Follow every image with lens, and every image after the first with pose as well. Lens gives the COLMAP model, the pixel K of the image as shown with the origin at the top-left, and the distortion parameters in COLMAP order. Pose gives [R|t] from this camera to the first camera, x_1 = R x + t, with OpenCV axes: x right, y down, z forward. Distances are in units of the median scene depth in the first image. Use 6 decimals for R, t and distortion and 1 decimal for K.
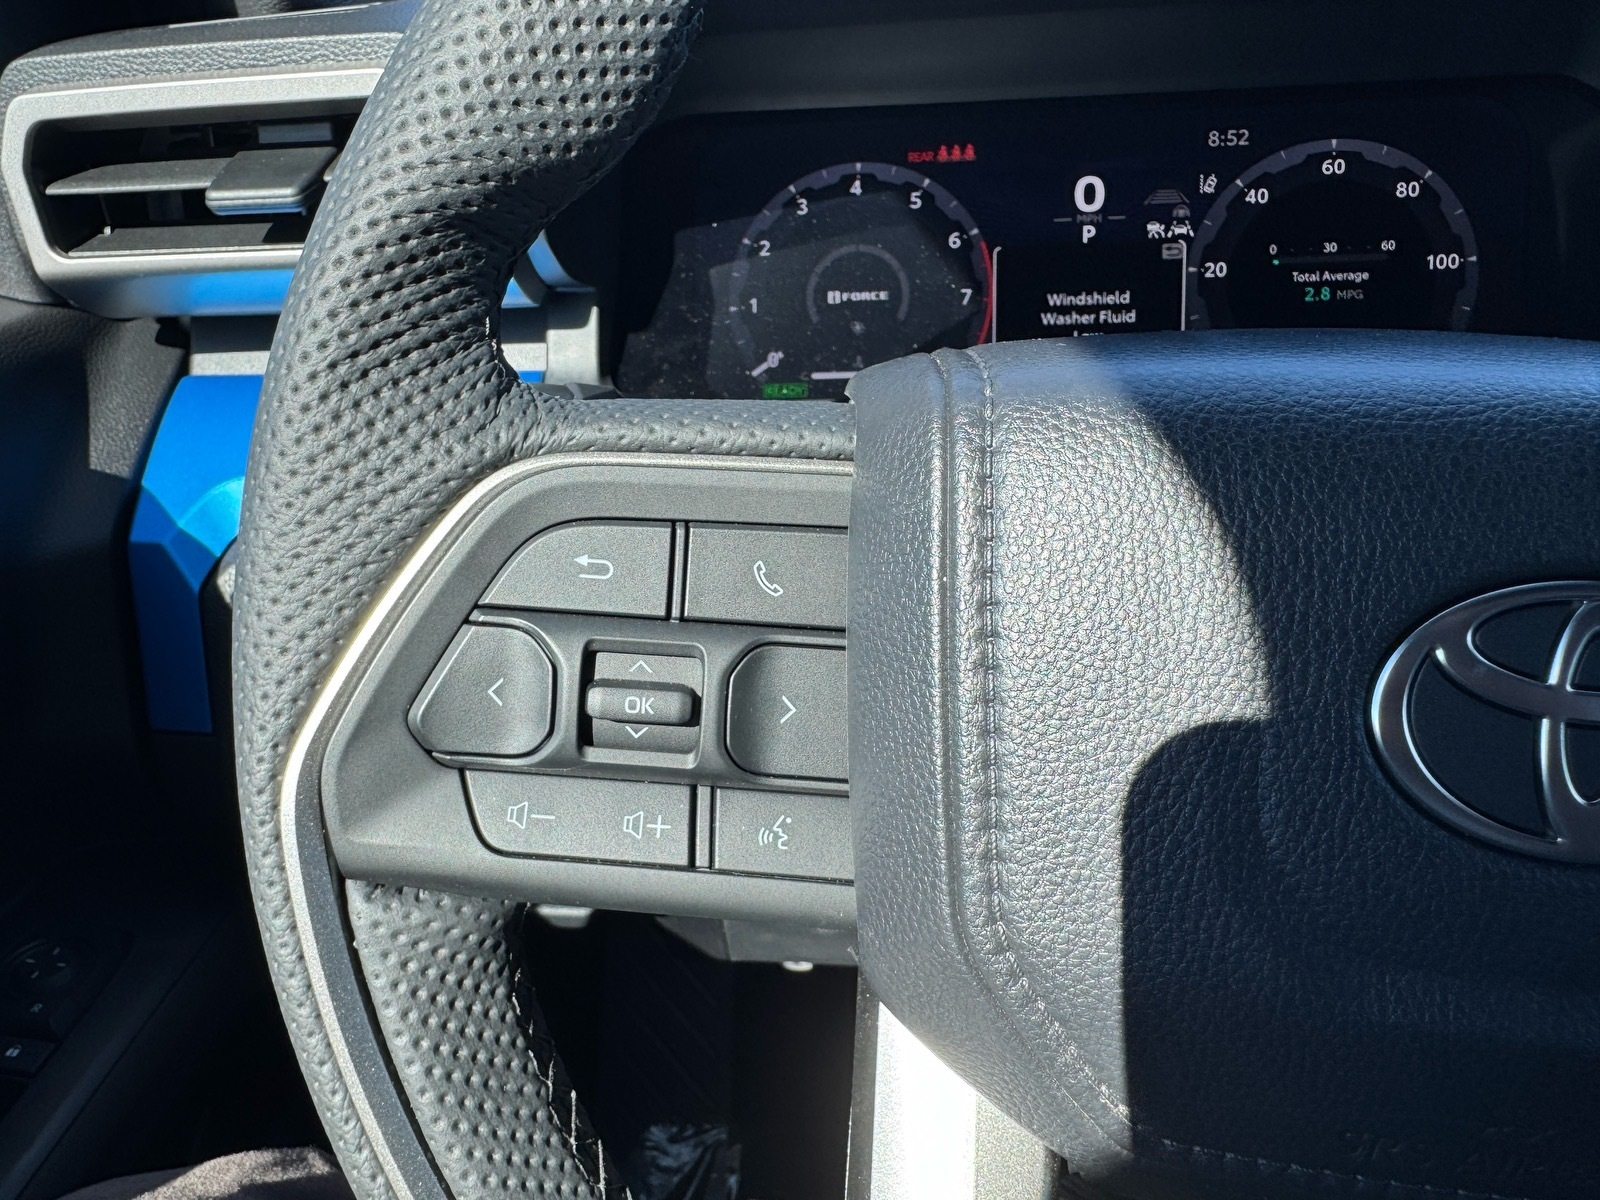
lens RADIAL K [[1143.0, 0, 705.8], [0, 1143.0, 600.2], [0, 0, 1]] dist [-0.001690, -0.000065]
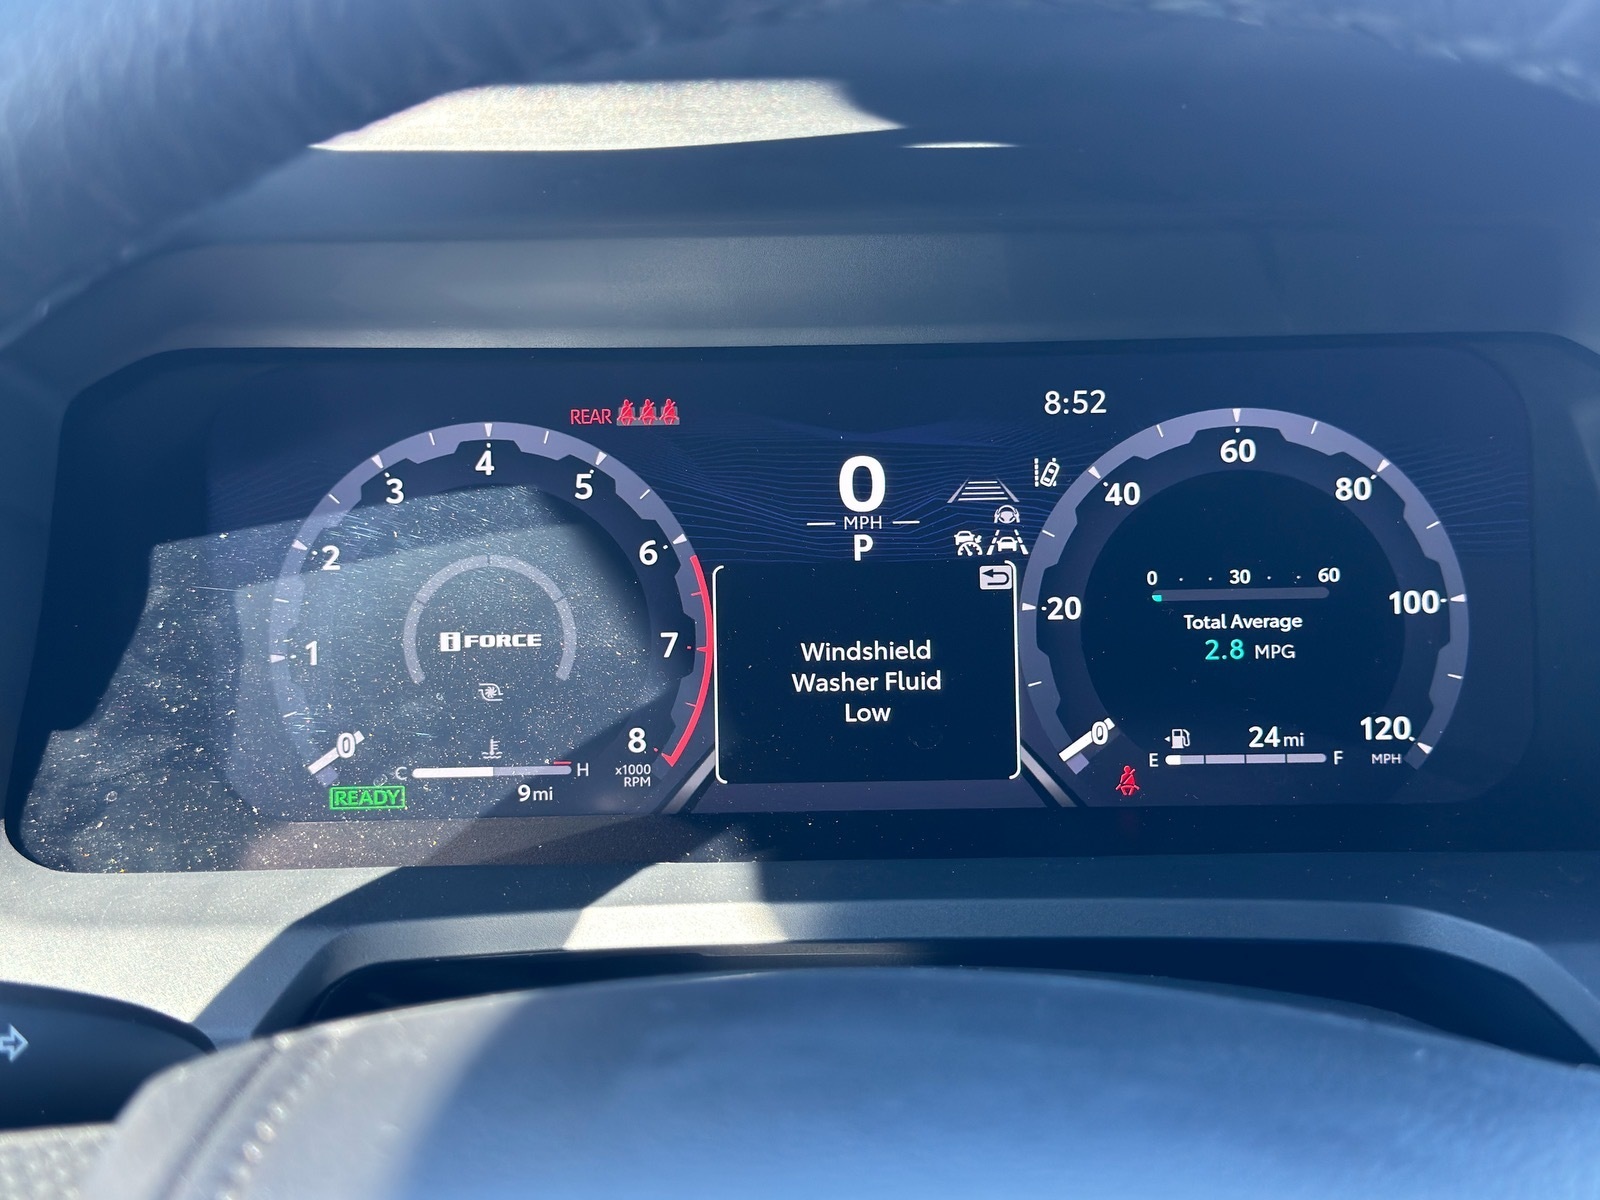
lens RADIAL K [[2027.4, 0, 805.5], [0, 2027.4, 607.1], [0, 0, 1]] dist [0.189135, -0.493902]
pose [[0.992793, -0.000562, 0.119840, 0.178756], [0.015233, 0.992469, -0.121544, -0.161184], [-0.118869, 0.122494, 0.985325, -0.066641]]
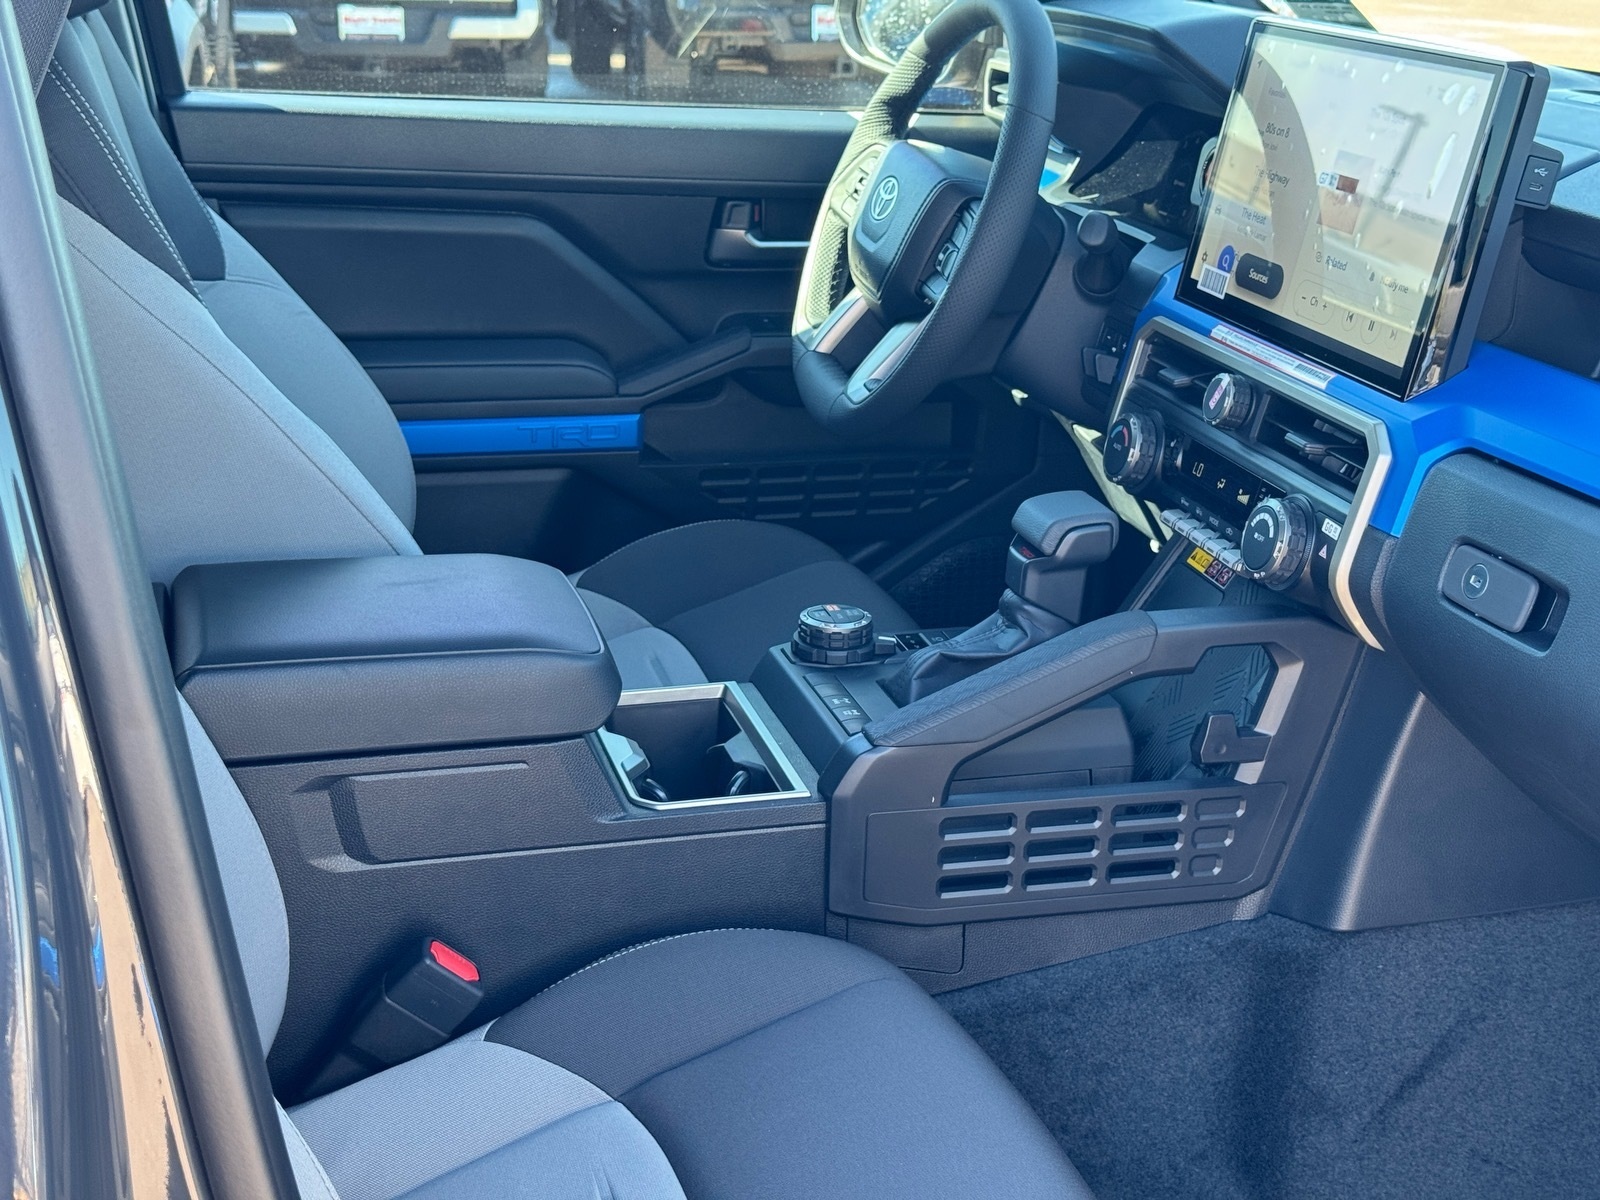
lens RADIAL K [[2260.4, 0, 797.4], [0, 2260.4, 548.8], [0, 0, 1]] dist [0.174394, 0.051977]
pose [[0.351607, 0.332105, -0.875259, 4.536662], [-0.448368, 0.880488, 0.153972, 0.032744], [0.821790, 0.338300, 0.458491, -1.685924]]
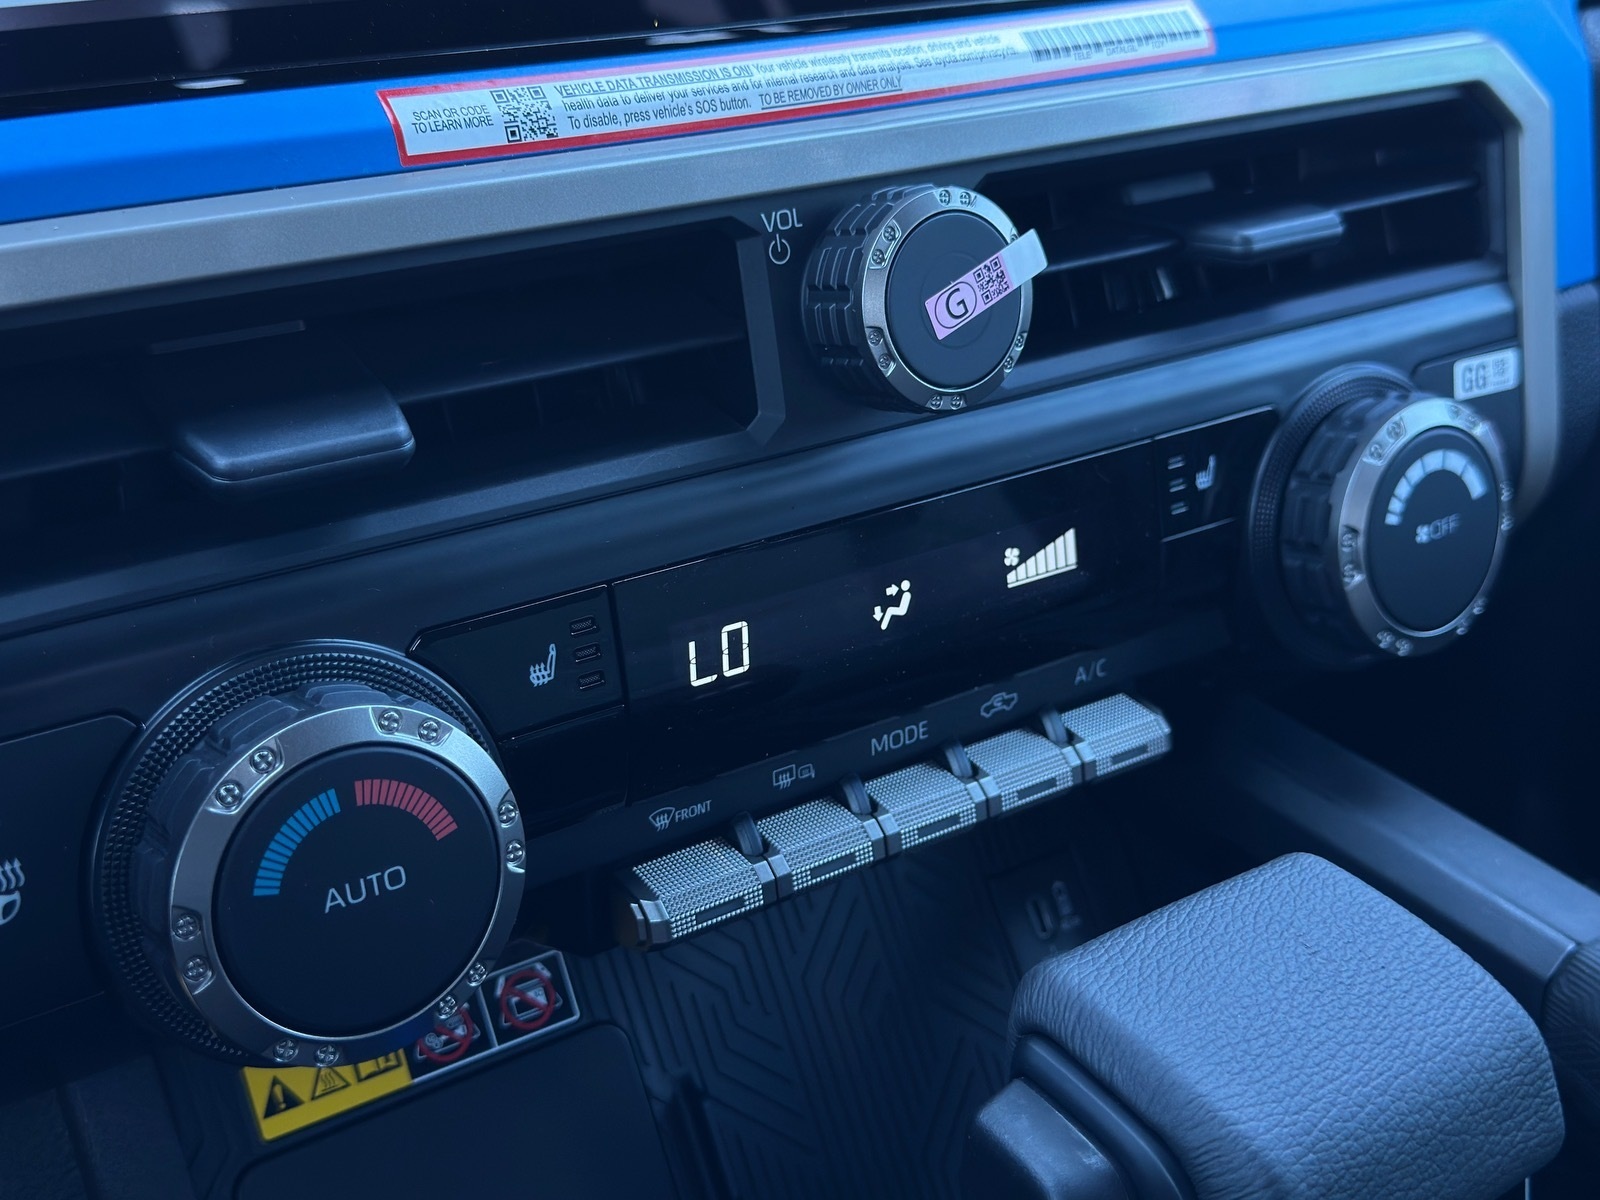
lens RADIAL K [[1930.3, 0, 780.6], [0, 1930.3, 607.4], [0, 0, 1]] dist [0.221680, -0.590041]
pose [[0.755721, -0.229147, 0.613496, 0.744086], [0.234131, 0.969409, 0.073676, 0.132930], [-0.611612, 0.087960, 0.786253, 0.004683]]
